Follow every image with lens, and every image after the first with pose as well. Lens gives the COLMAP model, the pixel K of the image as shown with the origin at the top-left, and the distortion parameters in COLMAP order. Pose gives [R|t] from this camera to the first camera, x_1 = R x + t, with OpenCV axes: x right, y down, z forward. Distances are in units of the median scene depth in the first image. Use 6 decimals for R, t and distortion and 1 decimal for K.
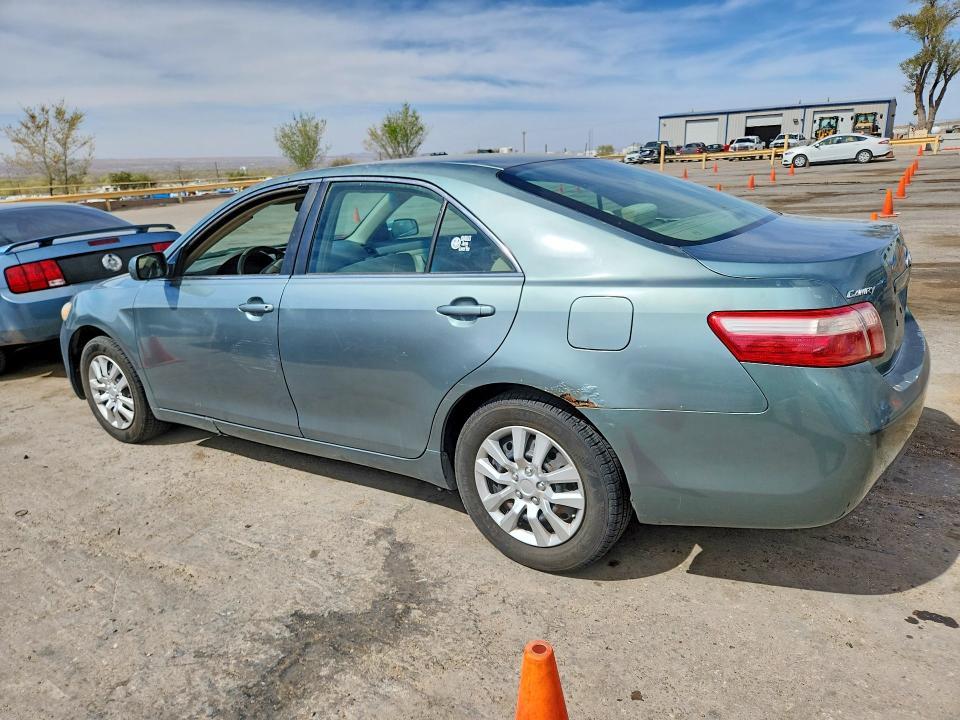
lens RADIAL K [[658.9, 0, 482.9], [0, 658.9, 356.7], [0, 0, 1]] dist [0.027986, -0.006771]
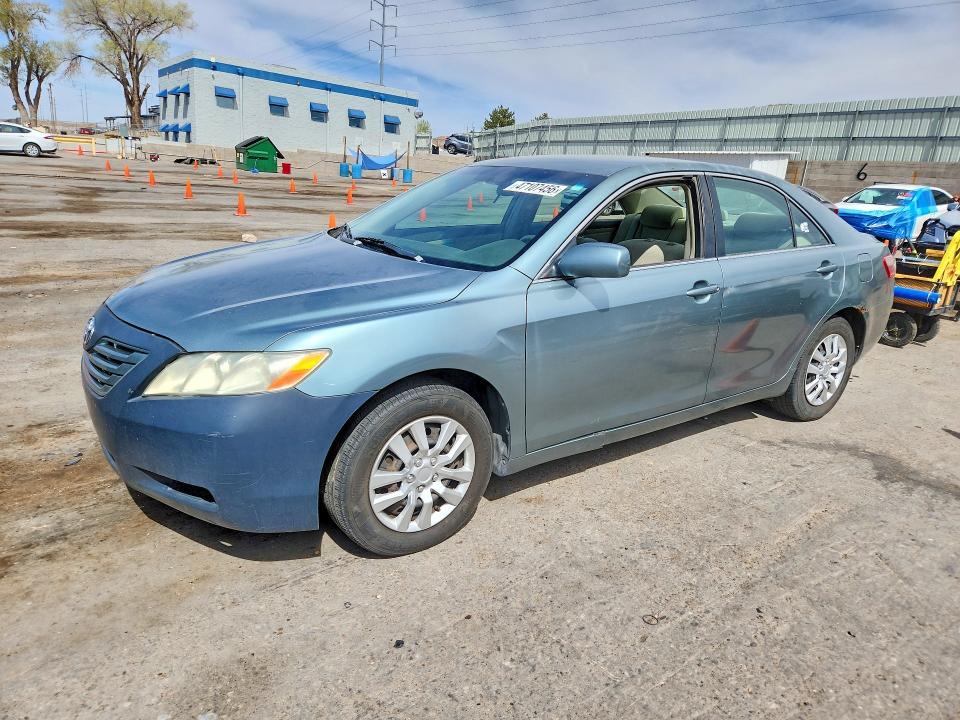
lens RADIAL K [[658.9, 0, 482.9], [0, 658.9, 356.7], [0, 0, 1]] dist [0.027986, -0.006771]
pose [[0.343669, -0.178445, 0.921981, -0.829603], [0.176723, 0.976529, 0.123129, -0.092652], [-0.922313, 0.120620, 0.367138, 0.540234]]
